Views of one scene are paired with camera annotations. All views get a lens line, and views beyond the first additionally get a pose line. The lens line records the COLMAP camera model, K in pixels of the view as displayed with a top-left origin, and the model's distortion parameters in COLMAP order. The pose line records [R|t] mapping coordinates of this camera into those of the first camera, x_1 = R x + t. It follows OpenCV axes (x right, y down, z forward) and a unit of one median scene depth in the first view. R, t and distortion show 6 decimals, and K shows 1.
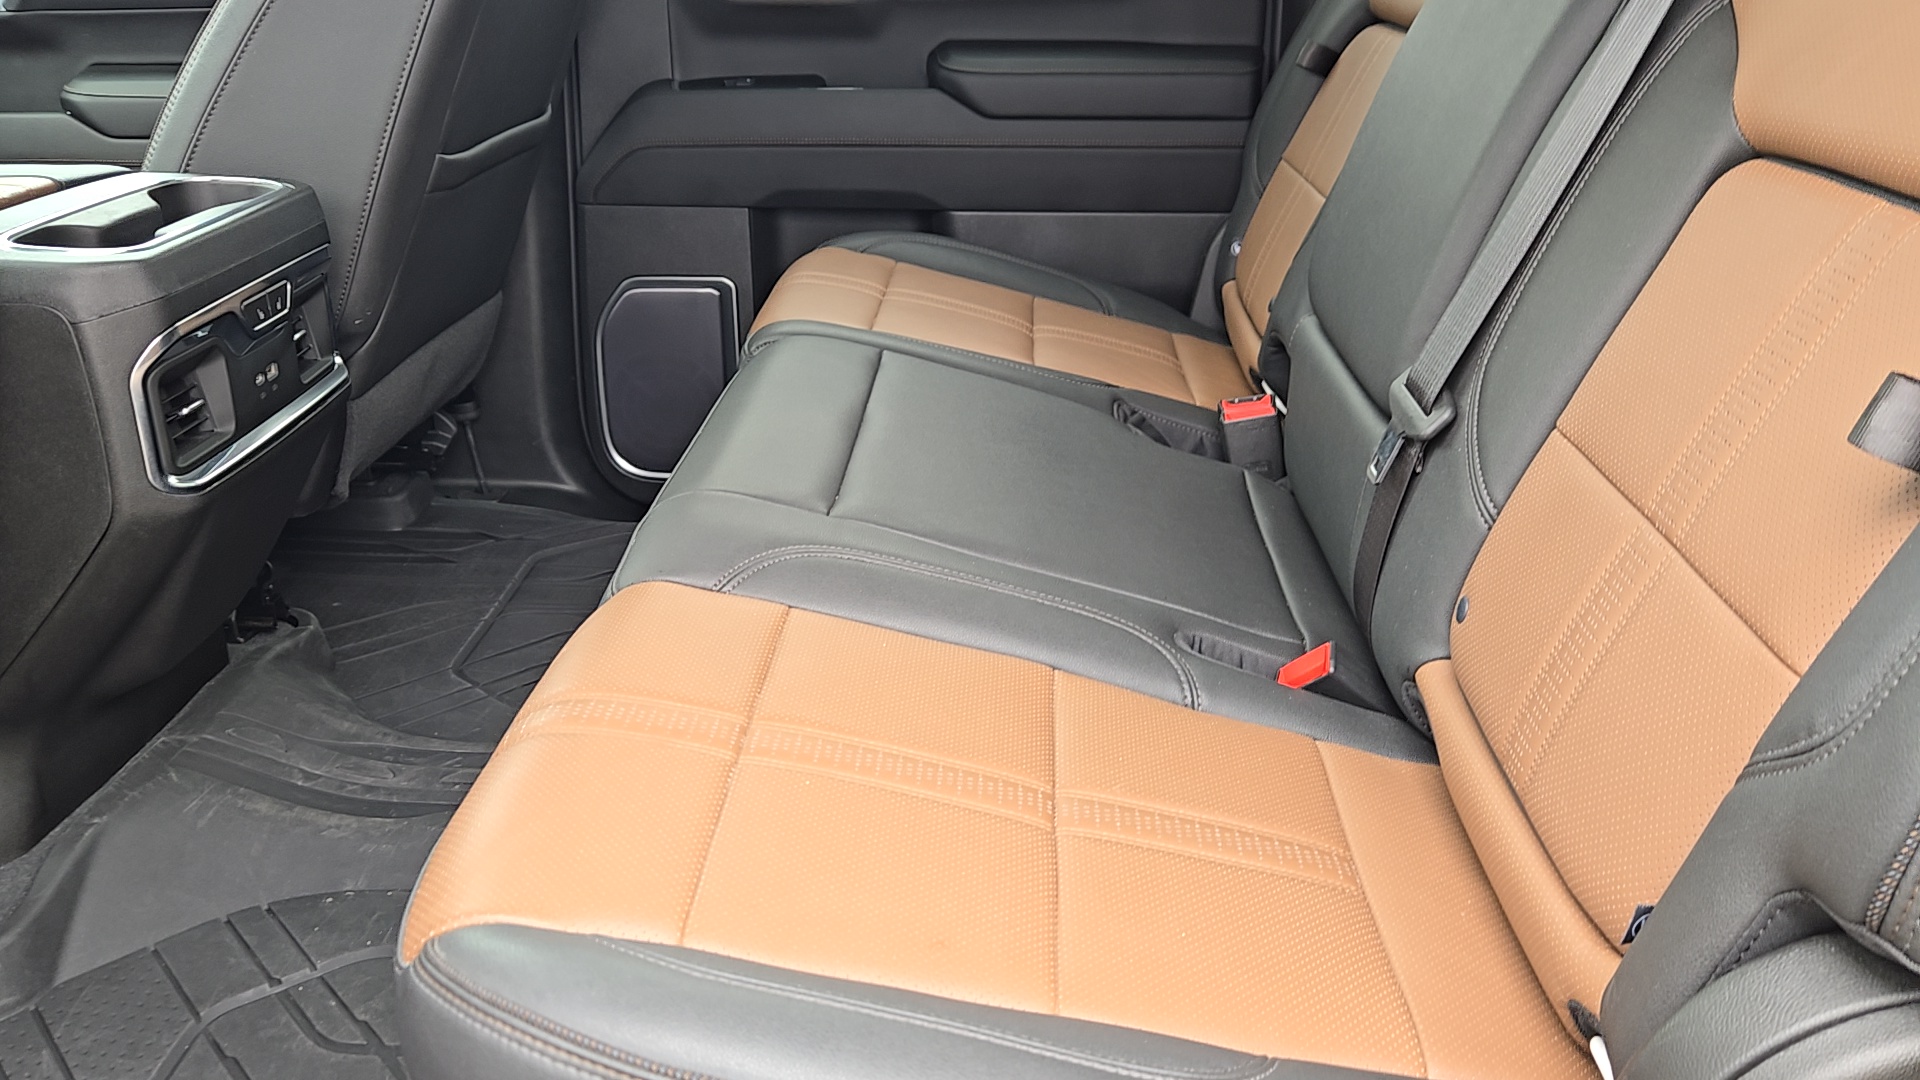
lens RADIAL K [[1627.7, 0, 961.0], [0, 1627.7, 546.5], [0, 0, 1]] dist [0.020639, -0.018877]
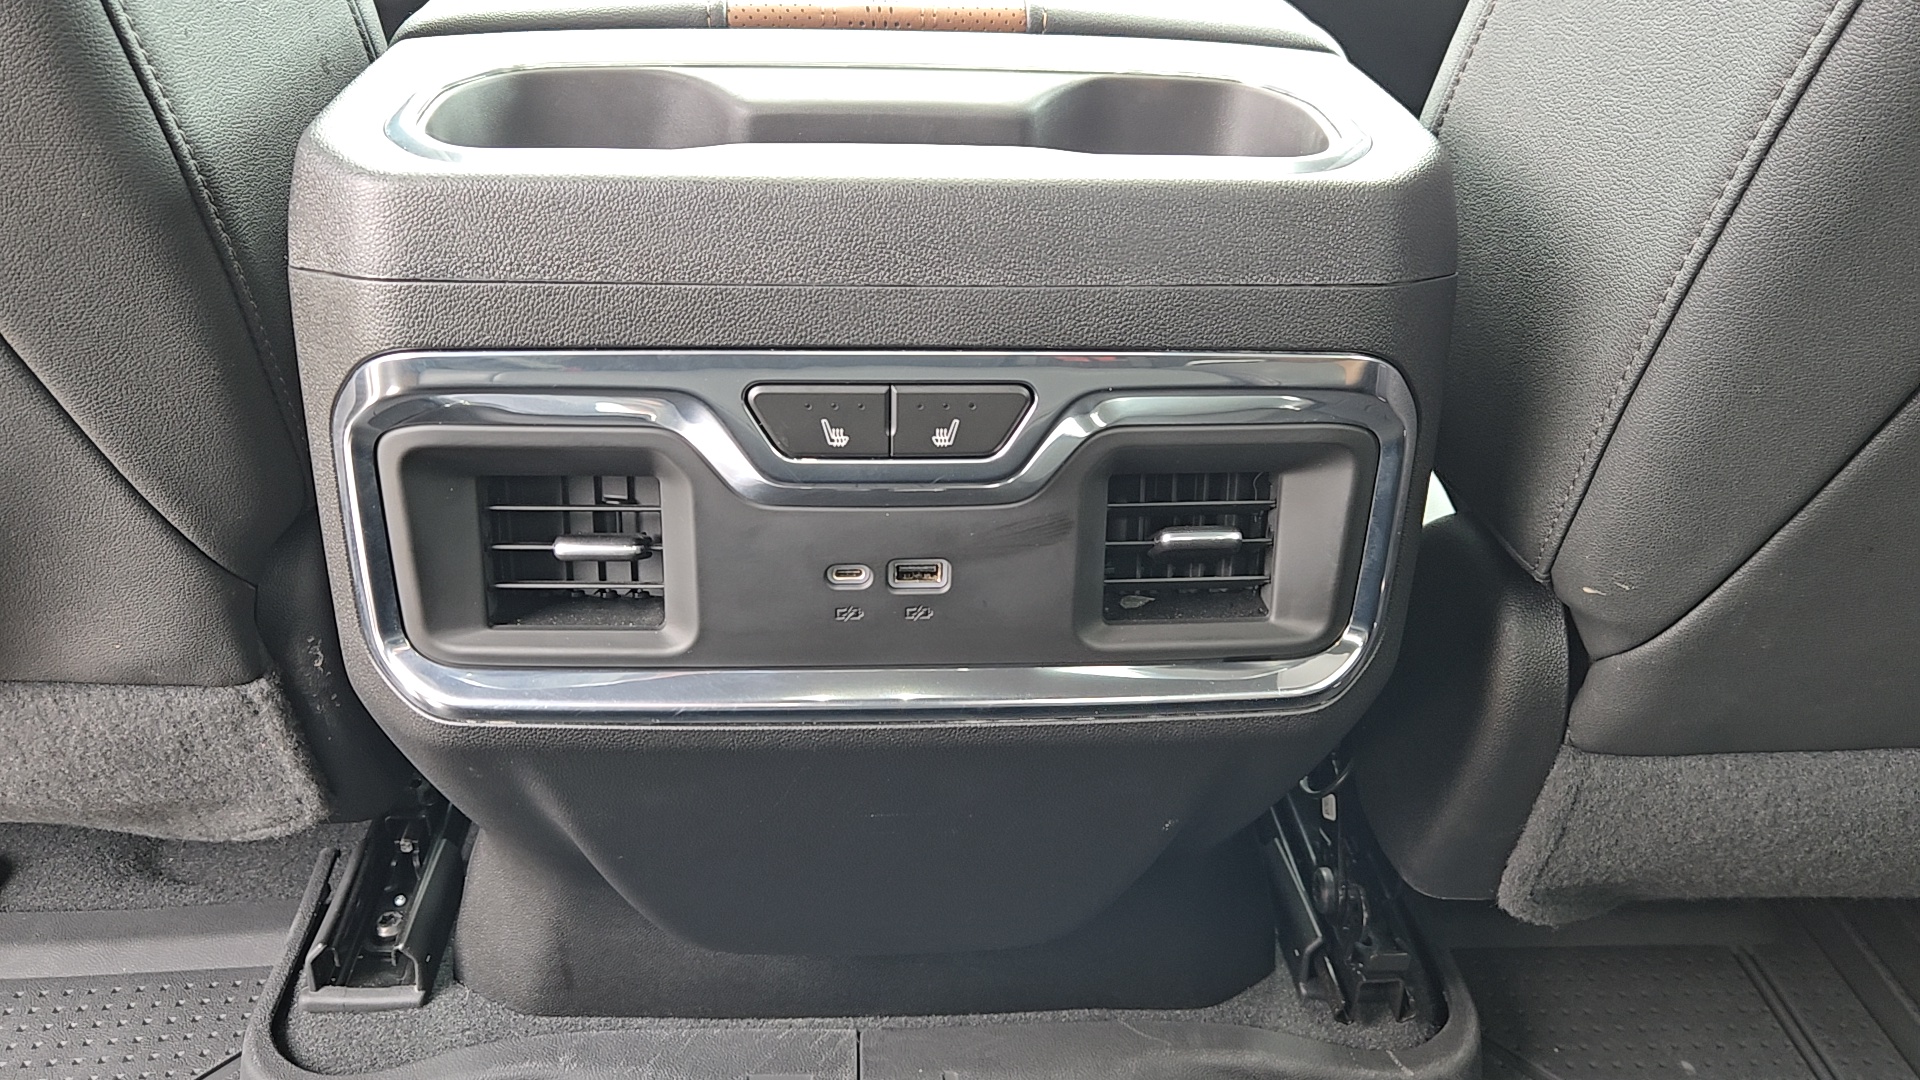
lens RADIAL K [[1627.7, 0, 941.1], [0, 1627.7, 532.5], [0, 0, 1]] dist [0.020639, -0.018877]
pose [[0.097297, 0.460237, -0.882448, -0.074001], [-0.401570, 0.829432, 0.388311, -0.233330], [0.910645, 0.316583, 0.265518, 0.781659]]
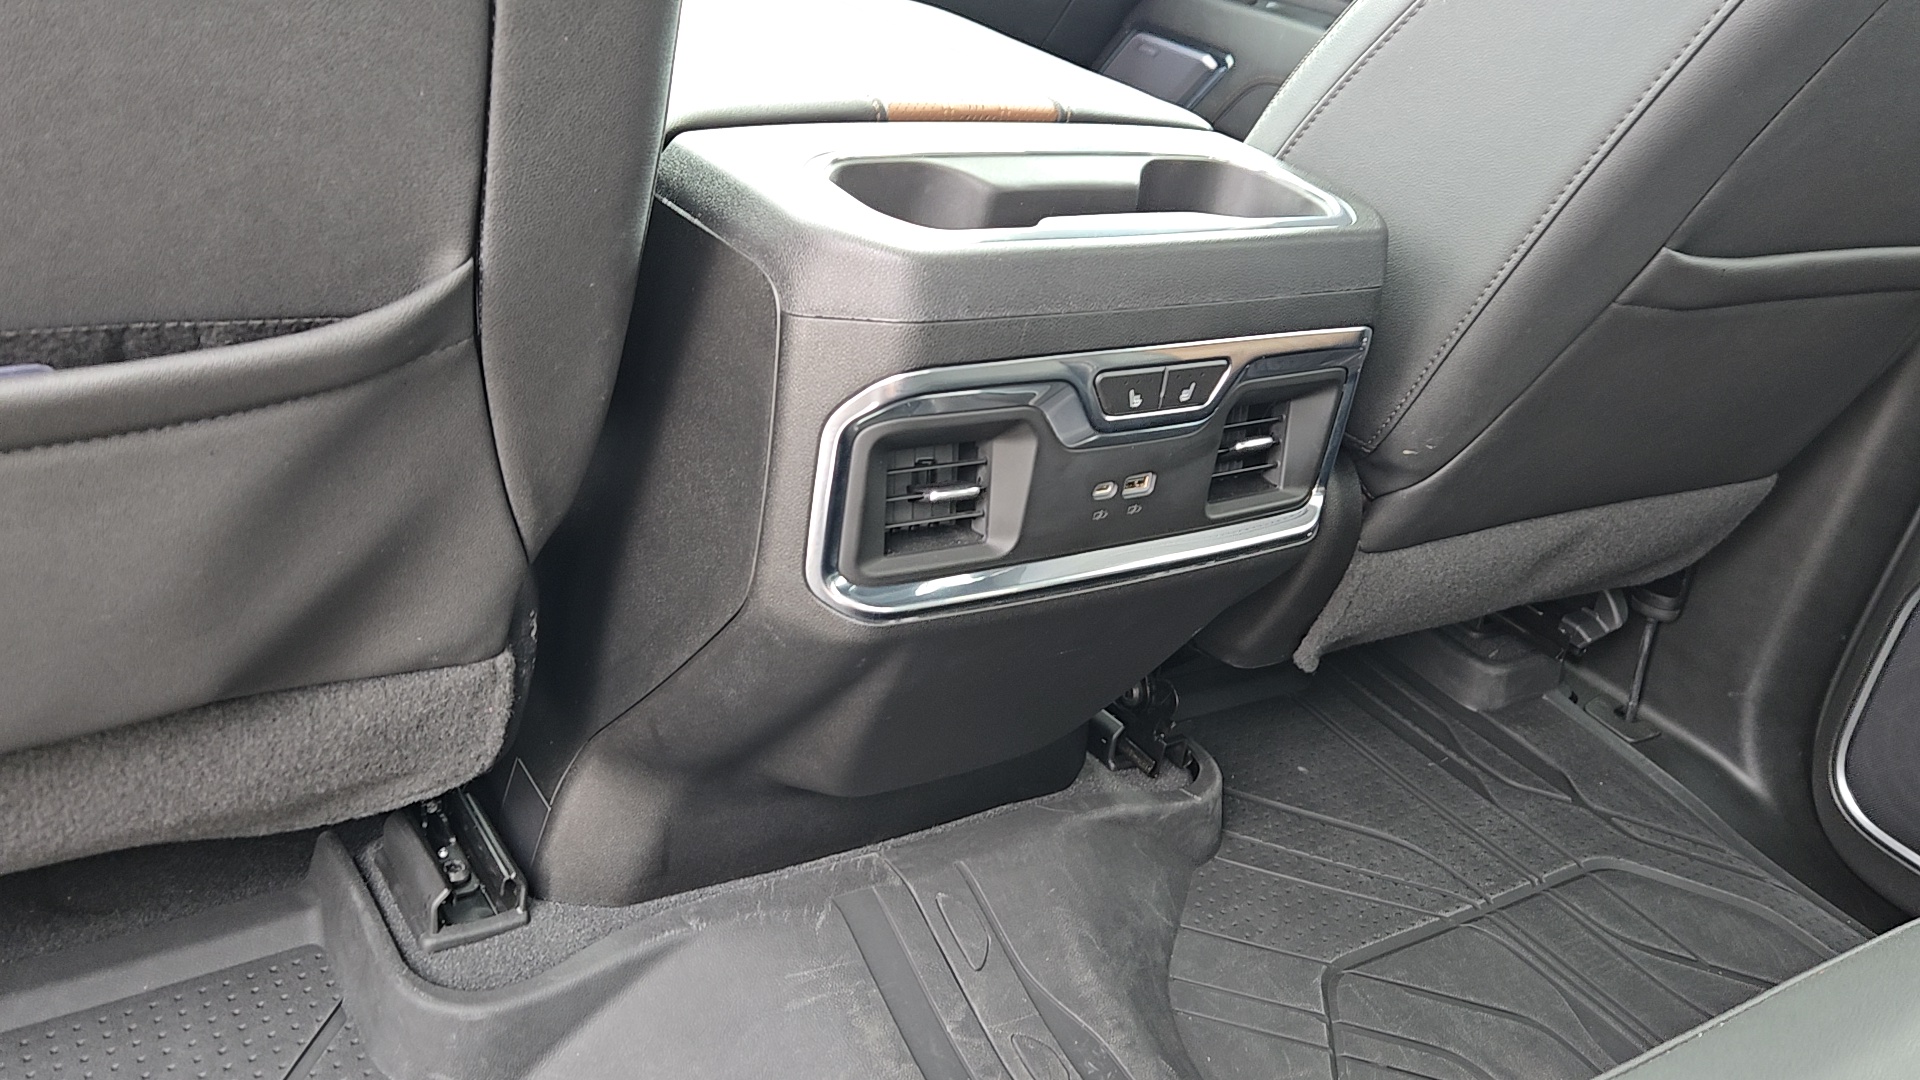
lens RADIAL K [[1627.7, 0, 942.8], [0, 1627.7, 543.7], [0, 0, 1]] dist [0.020639, -0.018877]
pose [[0.572715, 0.446233, -0.687658, -0.028969], [-0.443081, 0.874272, 0.198311, -0.153853], [0.689693, 0.191112, 0.698426, 0.457195]]
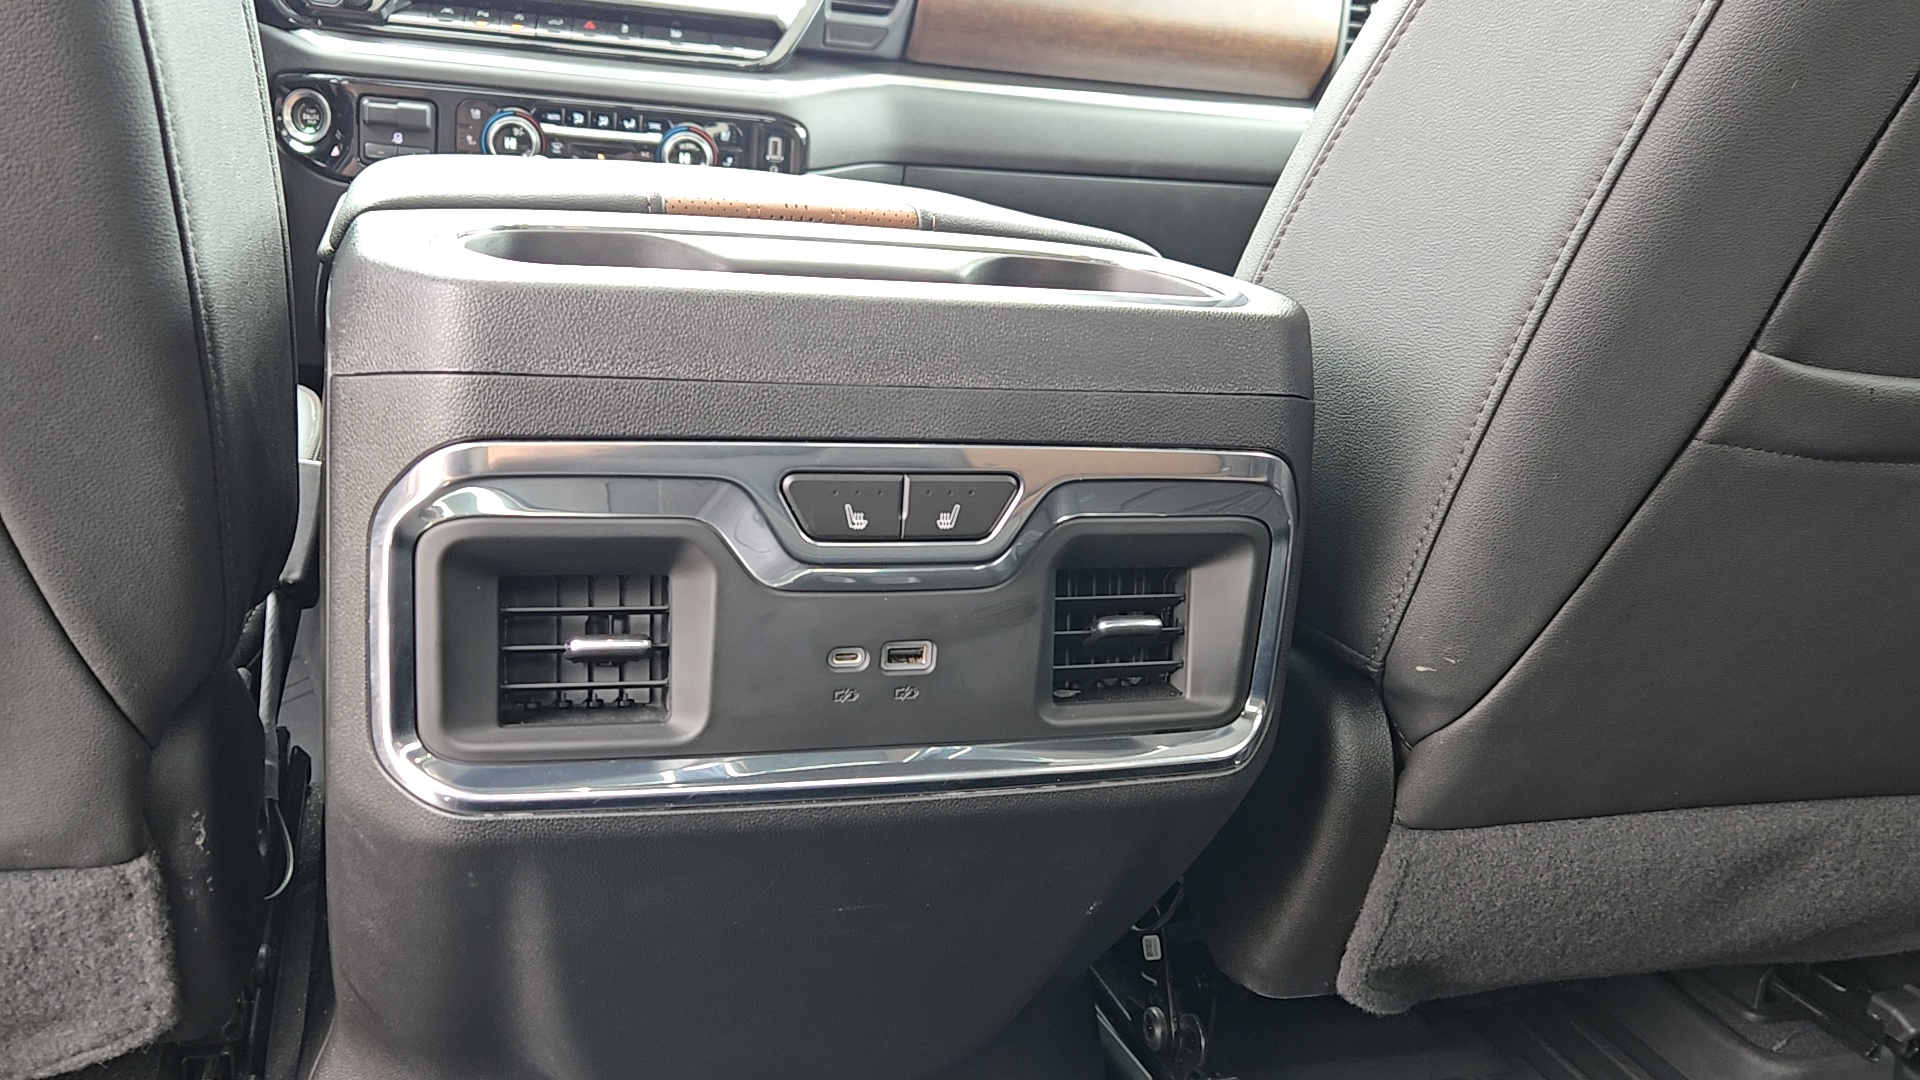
lens RADIAL K [[1627.7, 0, 947.8], [0, 1627.7, 528.4], [0, 0, 1]] dist [0.020639, -0.018877]
pose [[0.346149, 0.261932, -0.900873, -0.032287], [-0.431556, 0.897069, 0.095006, -0.159985], [0.833031, 0.355891, 0.423558, 0.706985]]
